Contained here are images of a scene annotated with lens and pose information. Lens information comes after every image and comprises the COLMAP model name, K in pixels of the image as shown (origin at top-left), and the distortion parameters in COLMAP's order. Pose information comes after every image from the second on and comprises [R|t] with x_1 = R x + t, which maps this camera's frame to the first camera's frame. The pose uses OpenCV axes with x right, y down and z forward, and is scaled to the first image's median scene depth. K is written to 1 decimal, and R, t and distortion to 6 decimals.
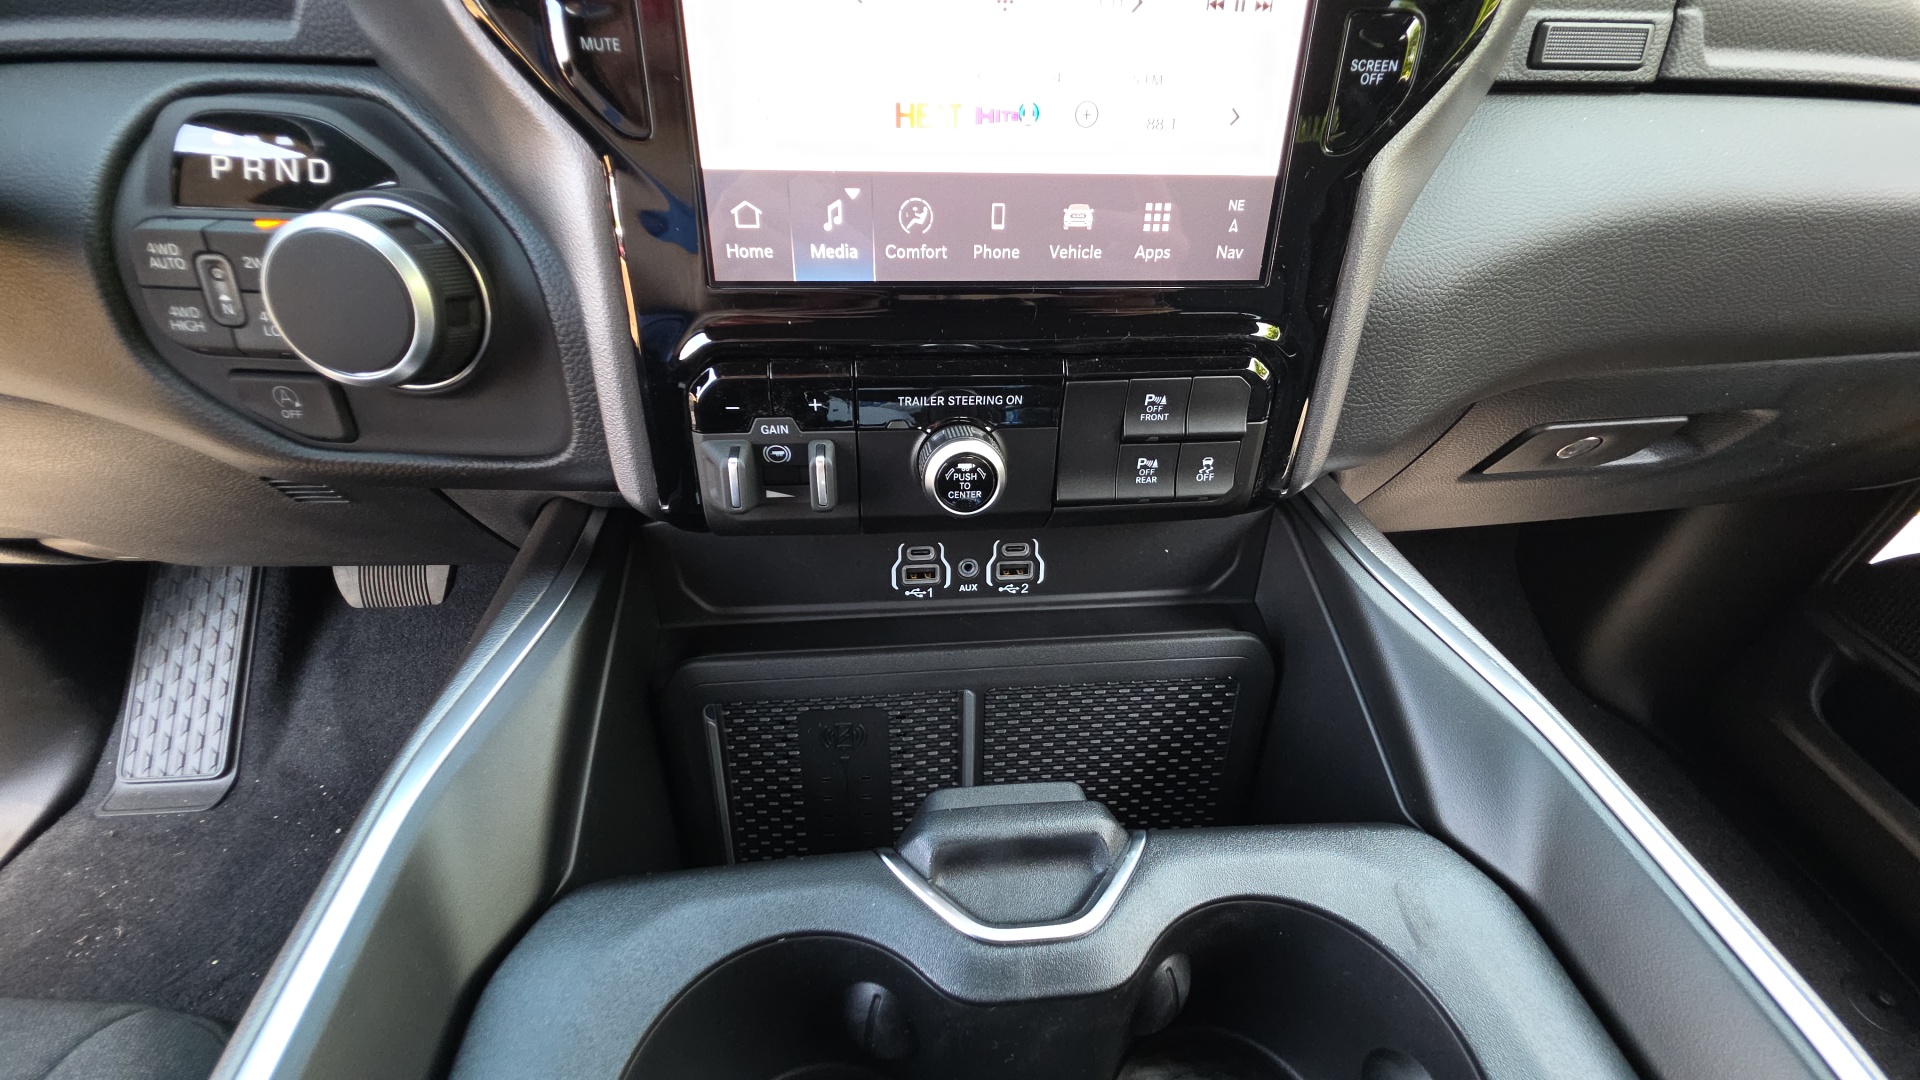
lens RADIAL K [[783.0, 0, 964.3], [0, 783.0, 553.2], [0, 0, 1]] dist [0.012700, -0.008349]
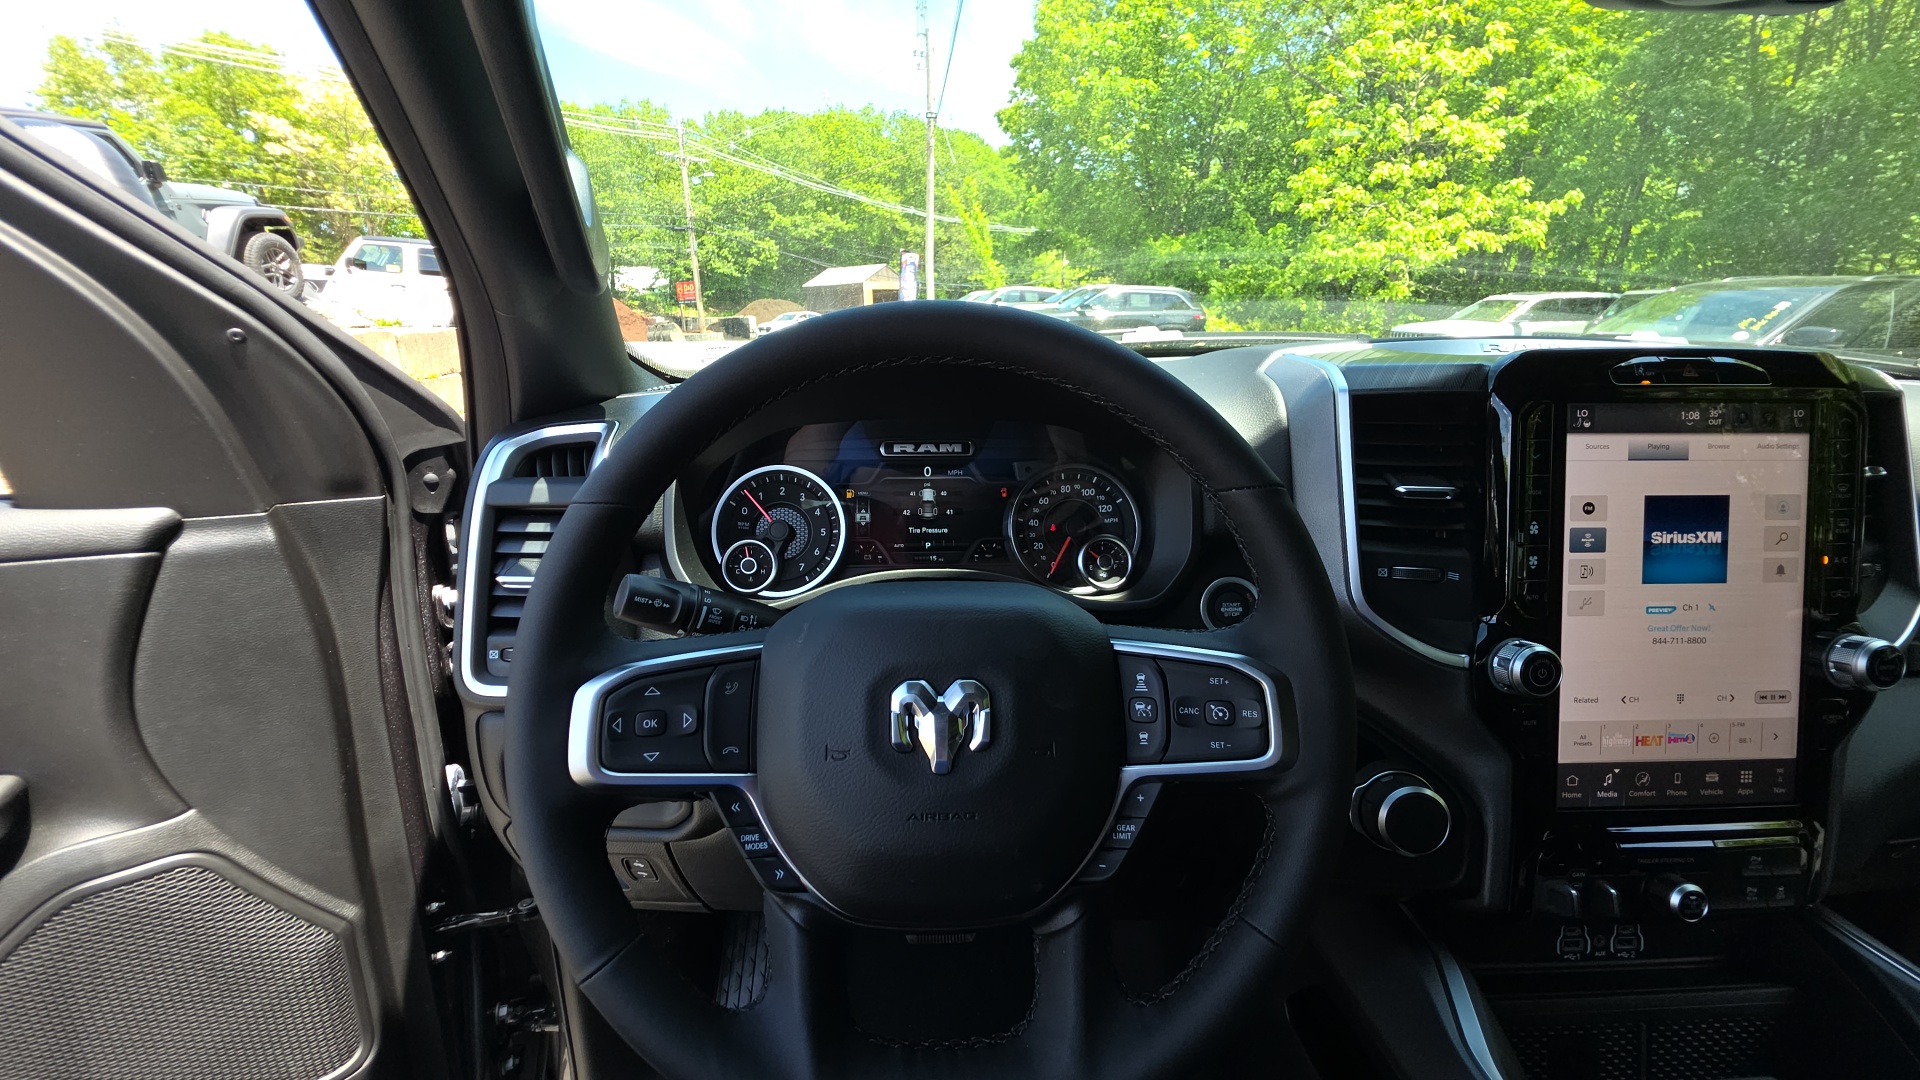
lens RADIAL K [[783.0, 0, 948.6], [0, 783.0, 532.3], [0, 0, 1]] dist [0.012700, -0.008349]
pose [[0.998467, -0.011840, -0.054071, -1.804533], [-0.010035, 0.921952, -0.387174, -0.171512], [0.054435, 0.387123, 0.920420, -1.387213]]
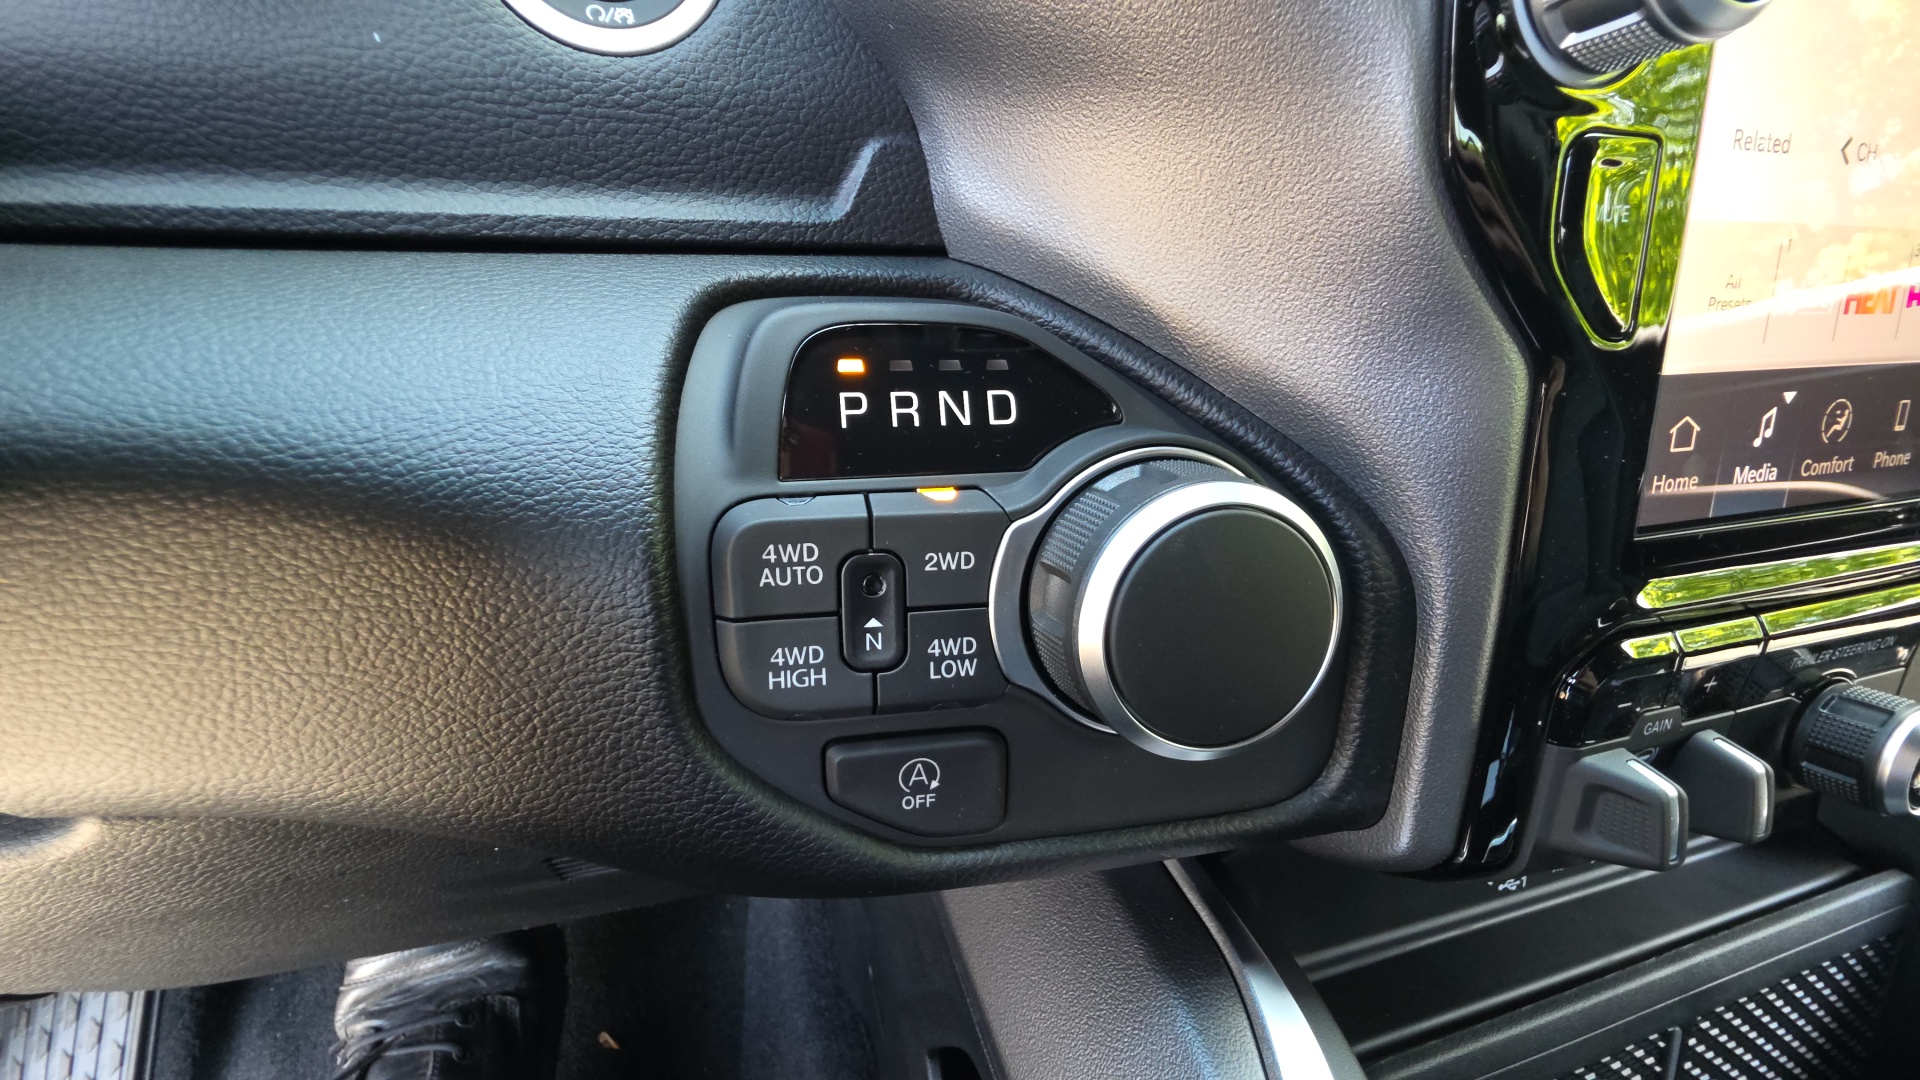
lens RADIAL K [[783.0, 0, 964.6], [0, 783.0, 559.9], [0, 0, 1]] dist [0.012700, -0.008349]
pose [[0.978705, -0.089265, 0.184844, -0.943710], [0.123527, 0.975312, -0.183048, -0.248808], [-0.163941, 0.201984, 0.965570, 0.413937]]
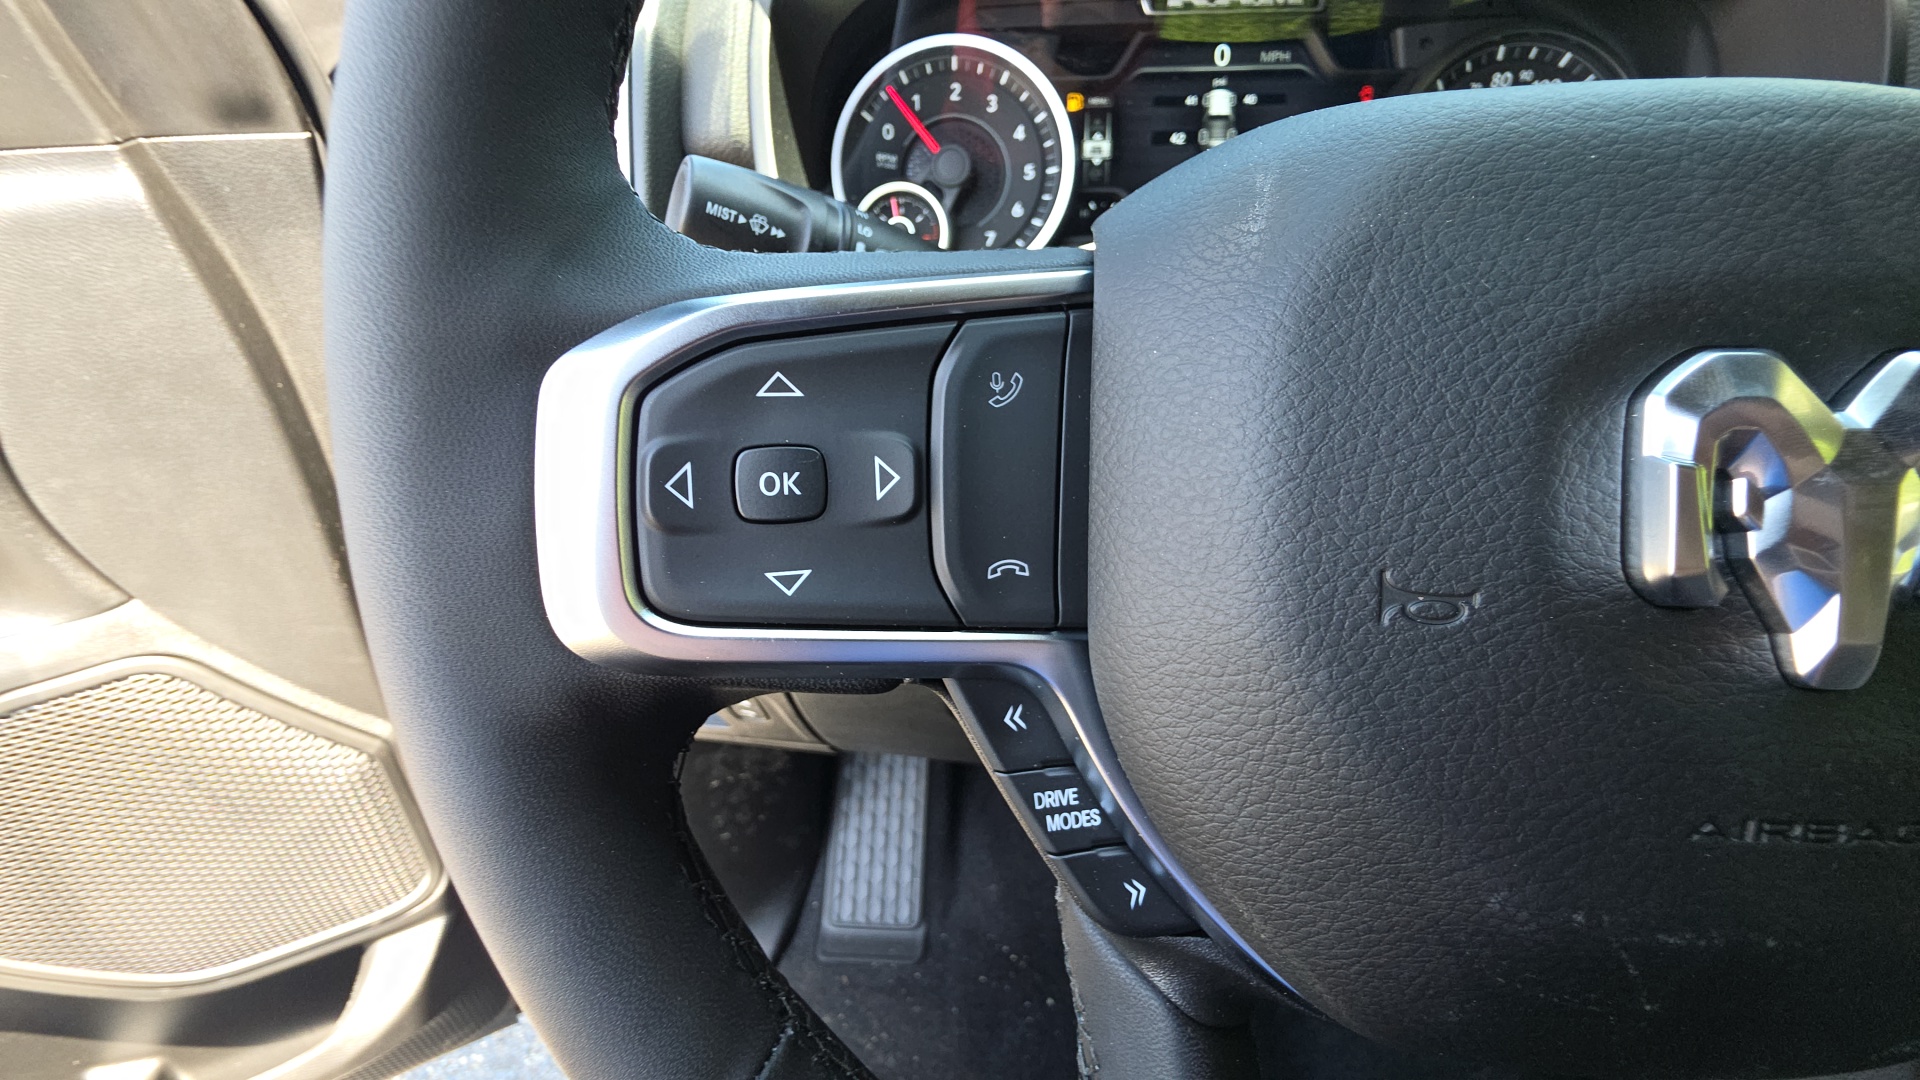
lens RADIAL K [[783.0, 0, 939.6], [0, 783.0, 540.9], [0, 0, 1]] dist [0.012700, -0.008349]
pose [[0.988216, 0.036063, -0.148757, -2.289426], [-0.054999, 0.990604, -0.125216, -0.319444], [0.142844, 0.131922, 0.980914, -0.349814]]
